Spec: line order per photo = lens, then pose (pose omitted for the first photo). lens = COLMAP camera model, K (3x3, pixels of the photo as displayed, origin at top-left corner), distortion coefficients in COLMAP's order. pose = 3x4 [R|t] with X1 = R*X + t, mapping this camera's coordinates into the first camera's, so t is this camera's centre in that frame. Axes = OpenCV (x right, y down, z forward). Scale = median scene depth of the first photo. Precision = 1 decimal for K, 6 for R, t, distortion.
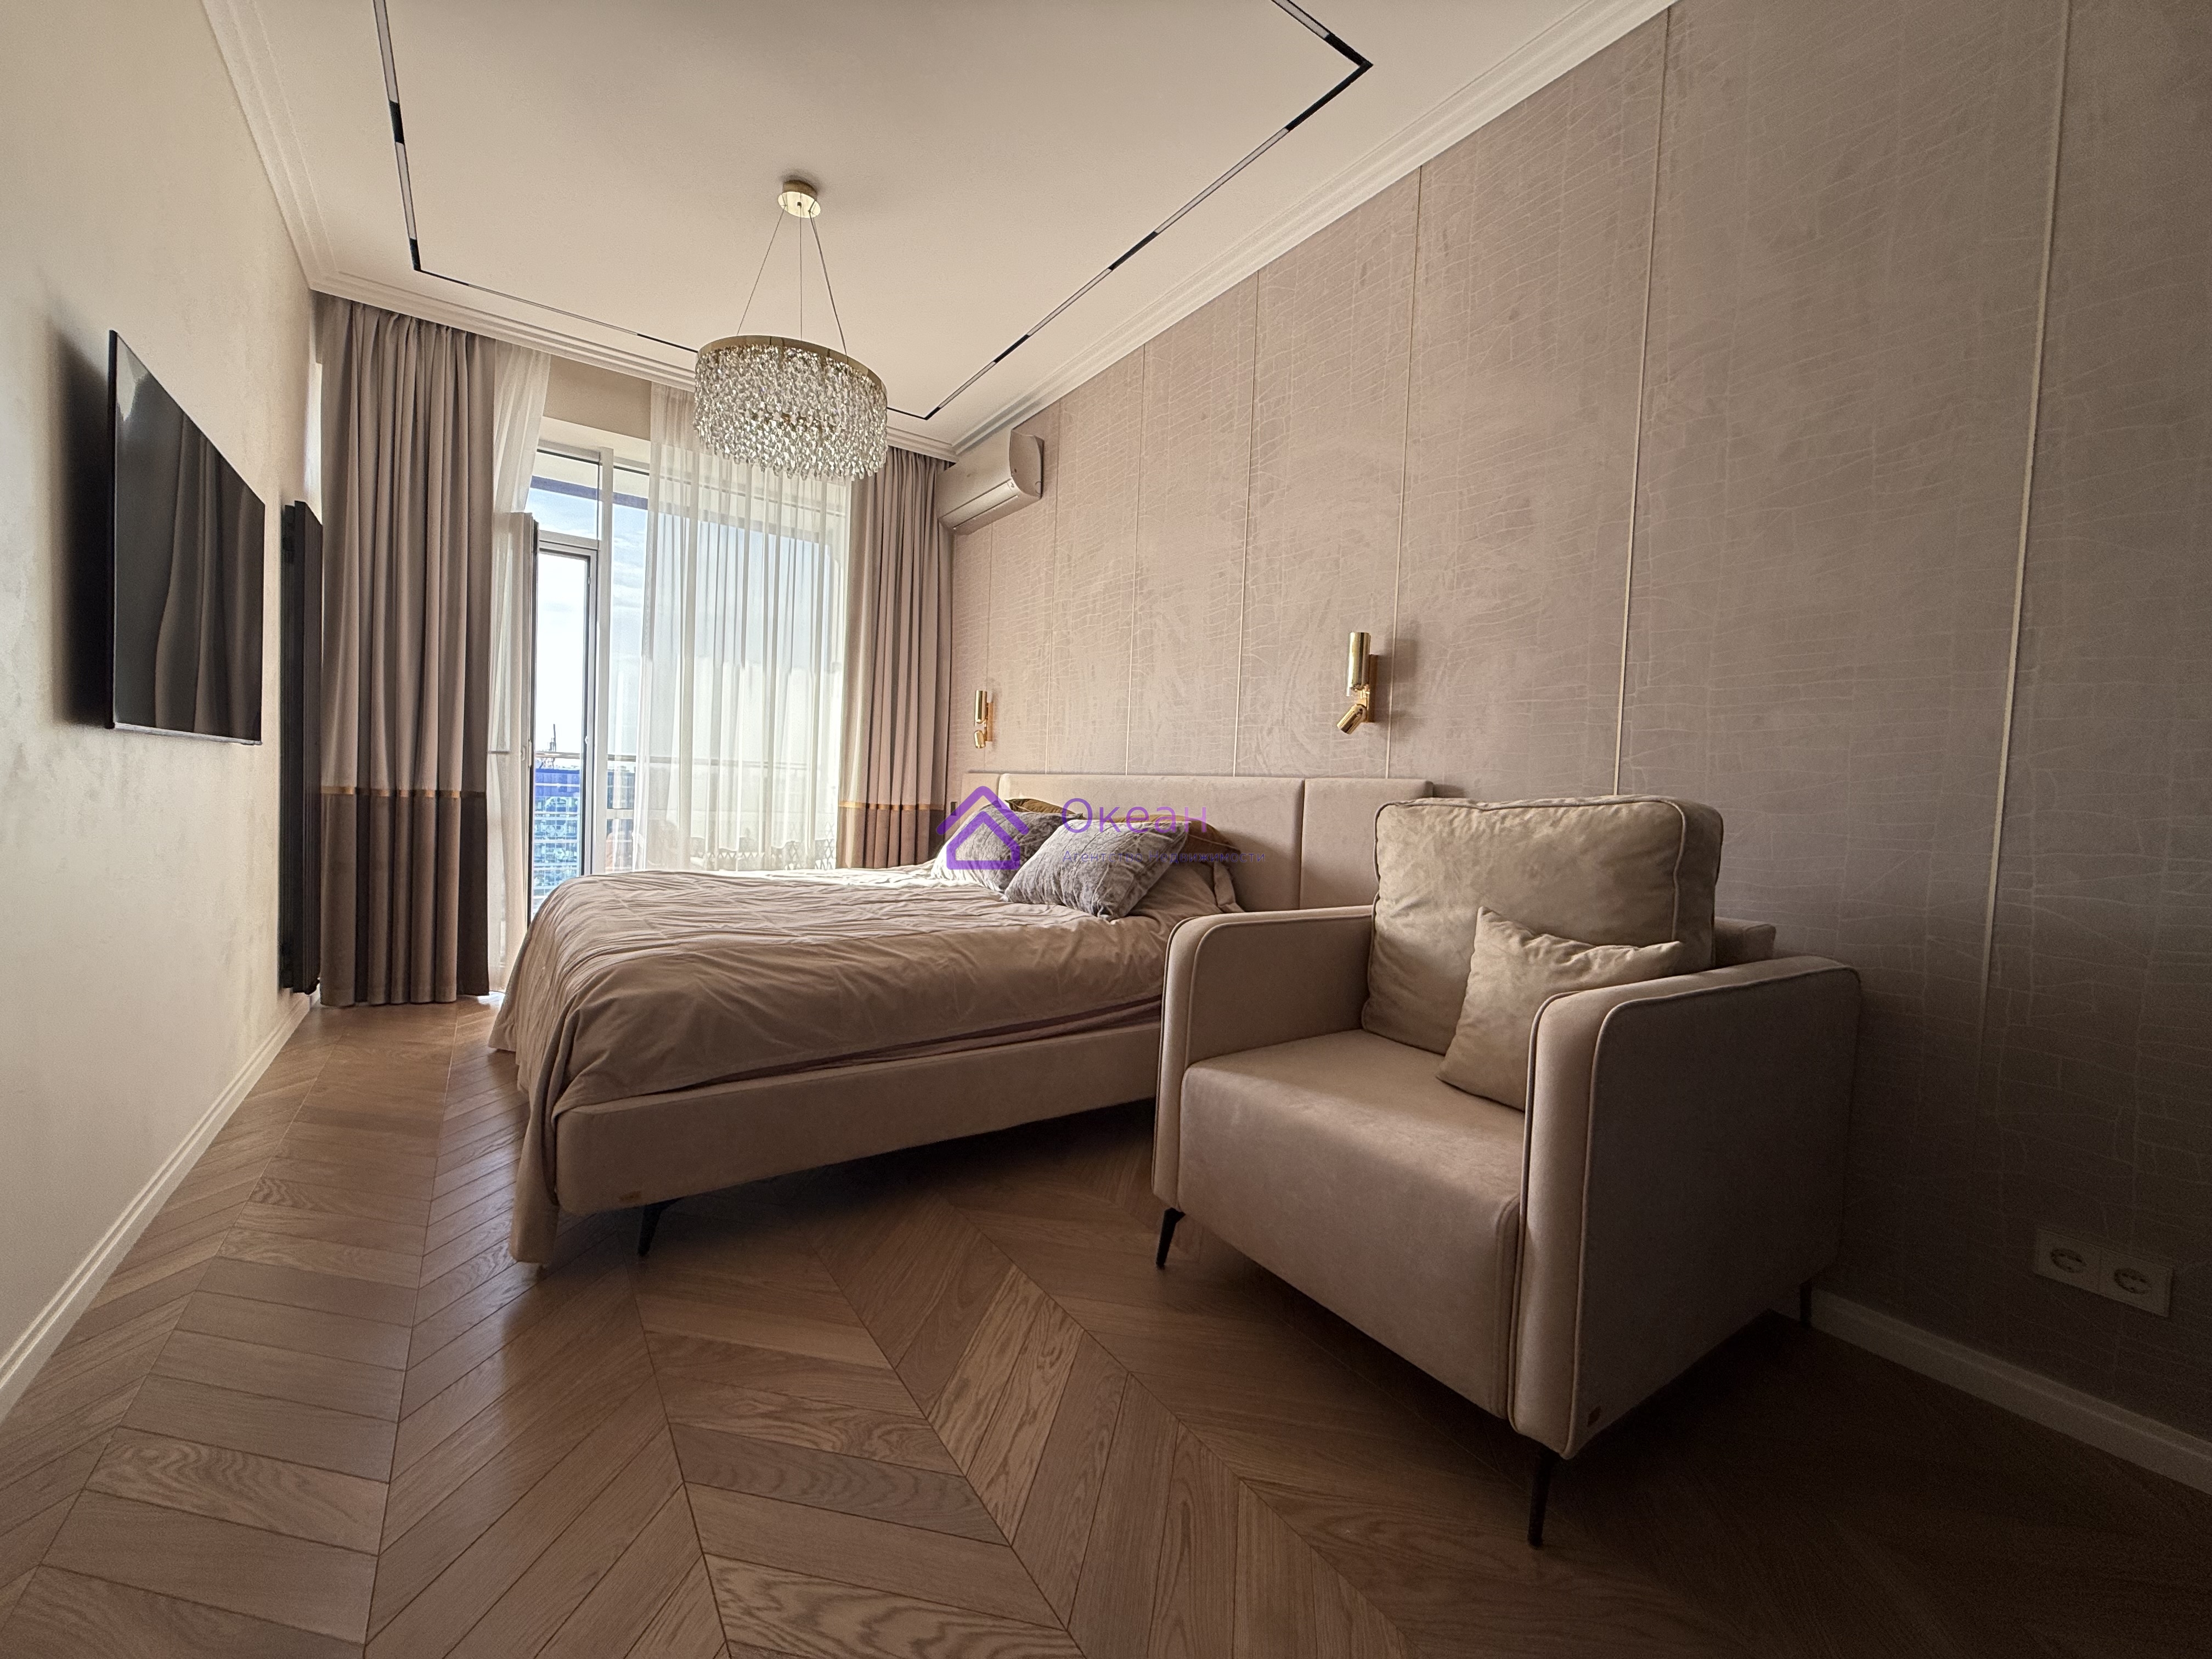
lens RADIAL K [[878.5, 0, 1100.9], [0, 878.5, 828.2], [0, 0, 1]] dist [0.000478, -0.000136]
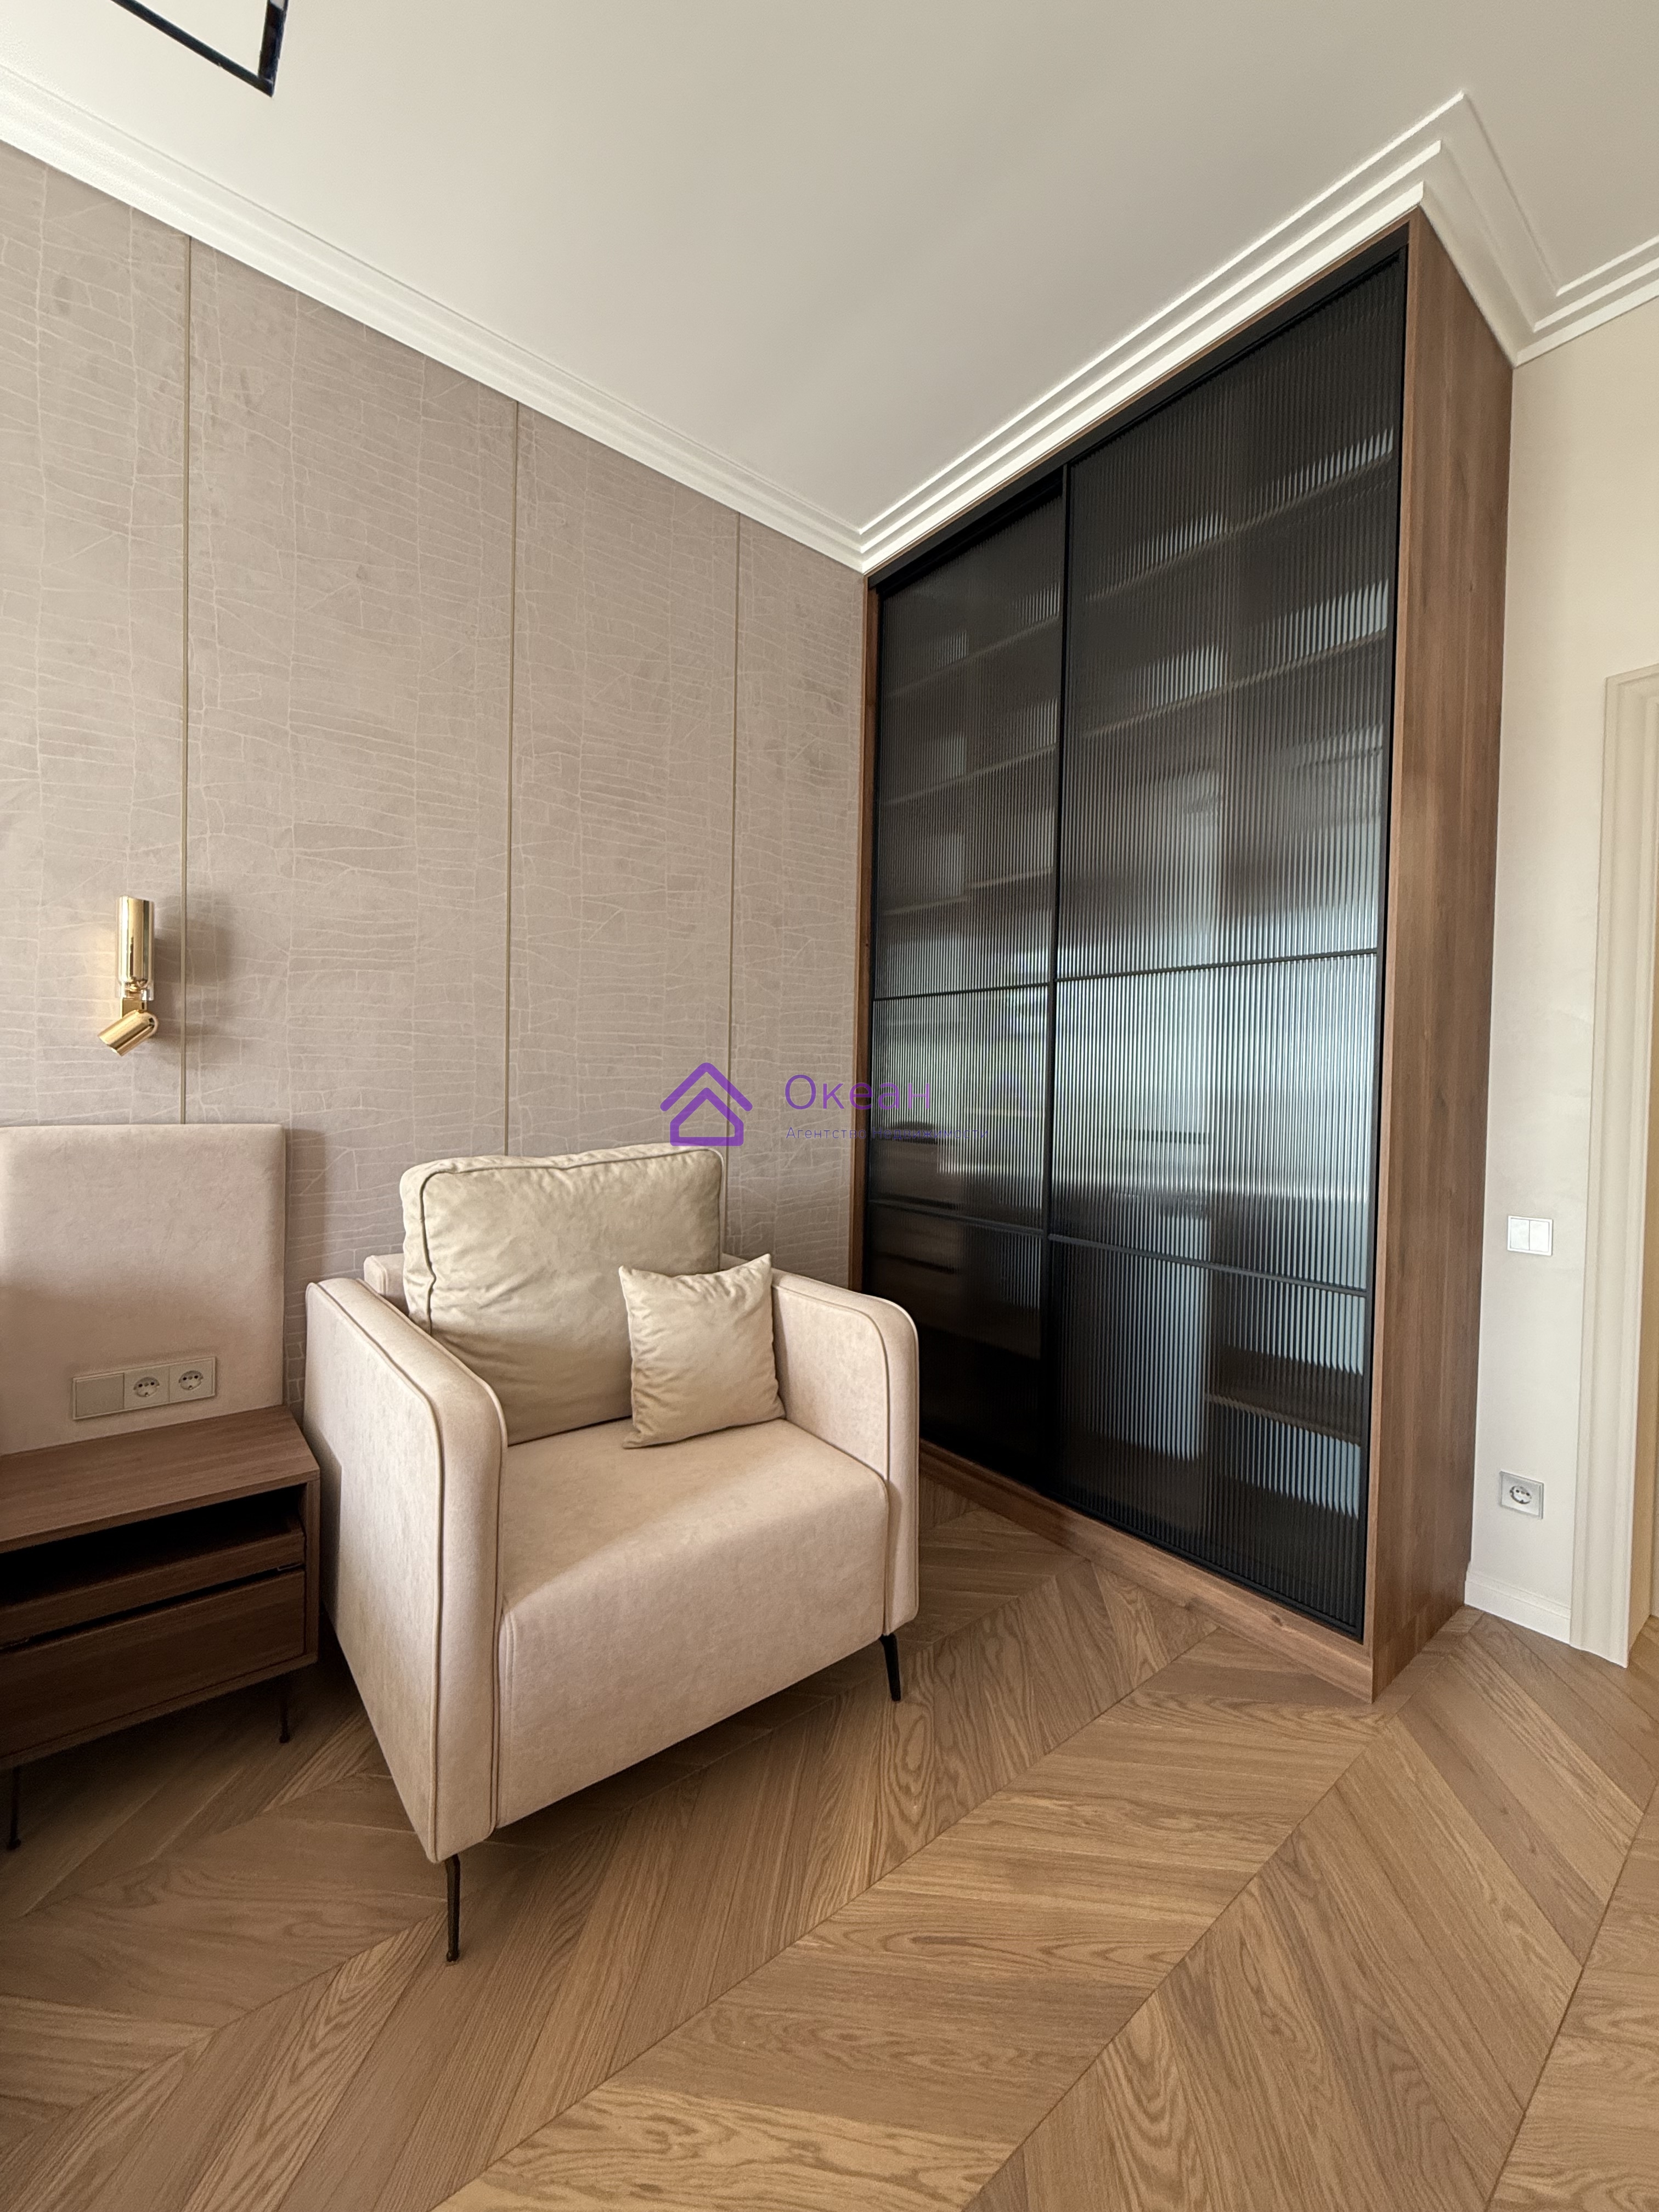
lens RADIAL K [[878.5, 0, 828.7], [0, 878.5, 1104.1], [0, 0, 1]] dist [0.000478, -0.000136]
pose [[-0.068157, -0.063026, 0.995682, -0.386324], [0.017761, 0.997768, 0.064373, -0.105848], [-0.997516, 0.022072, -0.066886, 0.543646]]
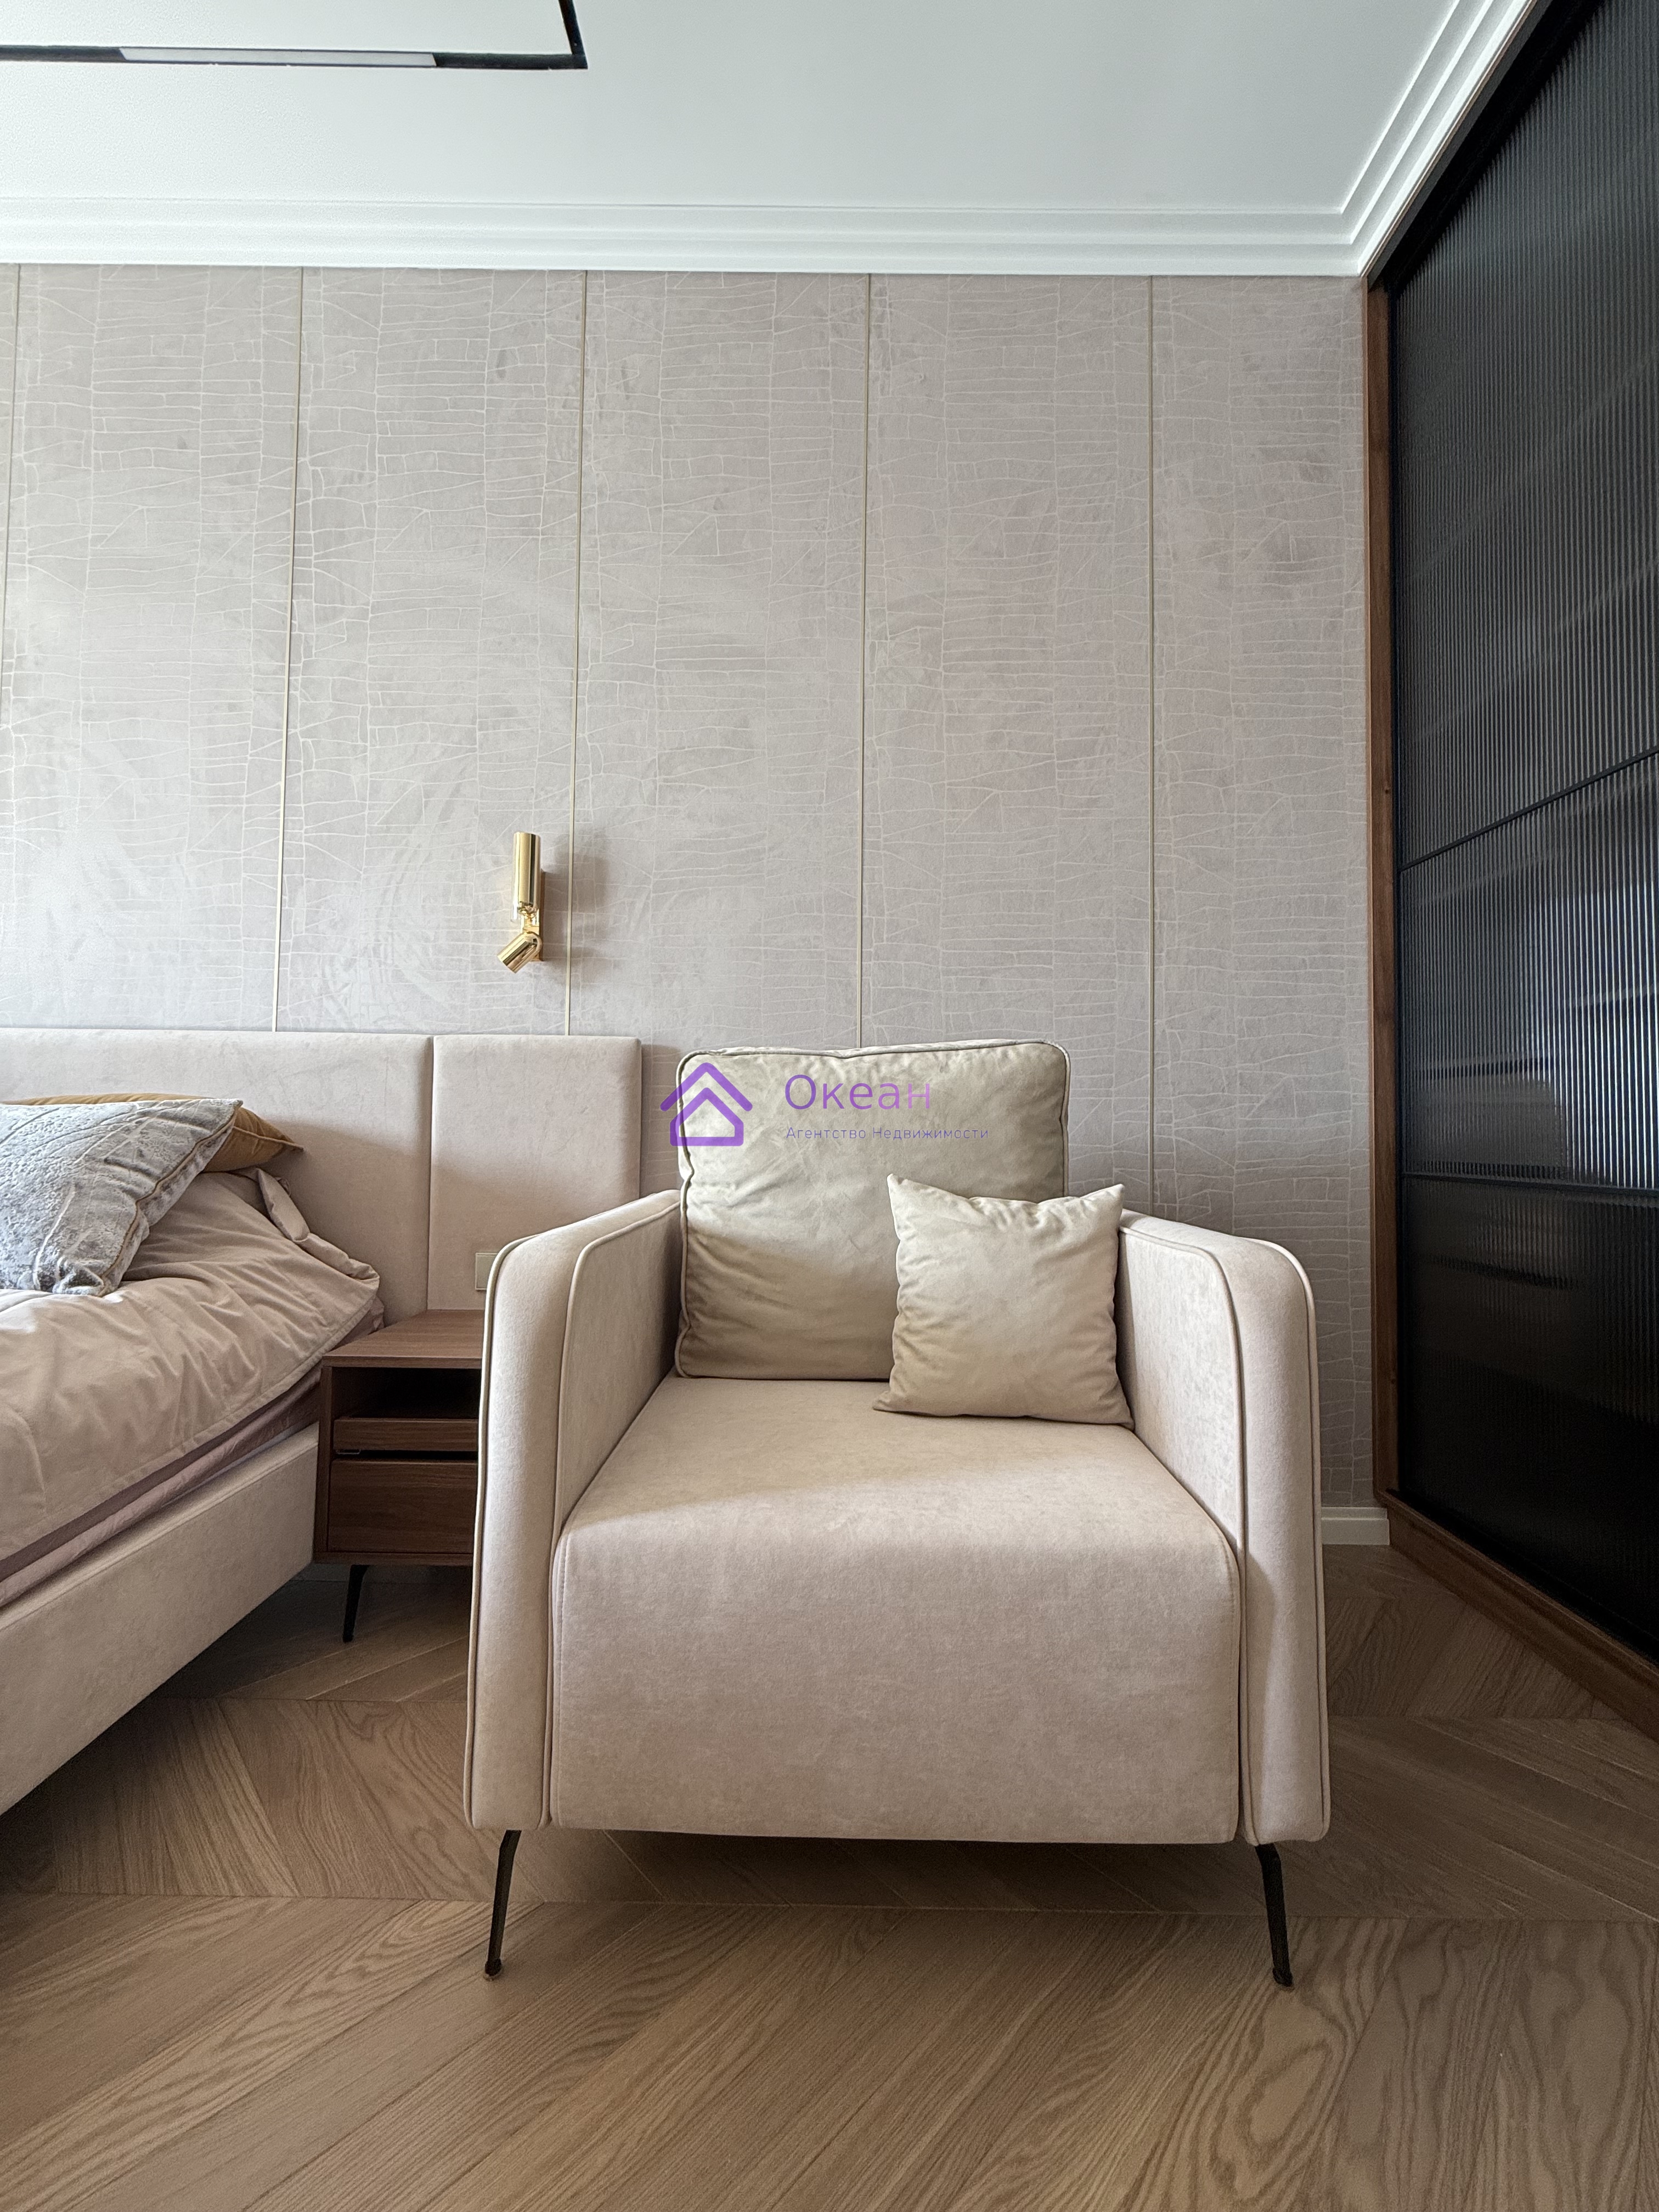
lens RADIAL K [[878.5, 0, 827.8], [0, 878.5, 1101.3], [0, 0, 1]] dist [0.000478, -0.000136]
pose [[0.574465, -0.002937, 0.818524, -0.159423], [0.043555, 0.998687, -0.026984, 0.028424], [-0.817369, 0.051152, 0.573839, 0.390116]]
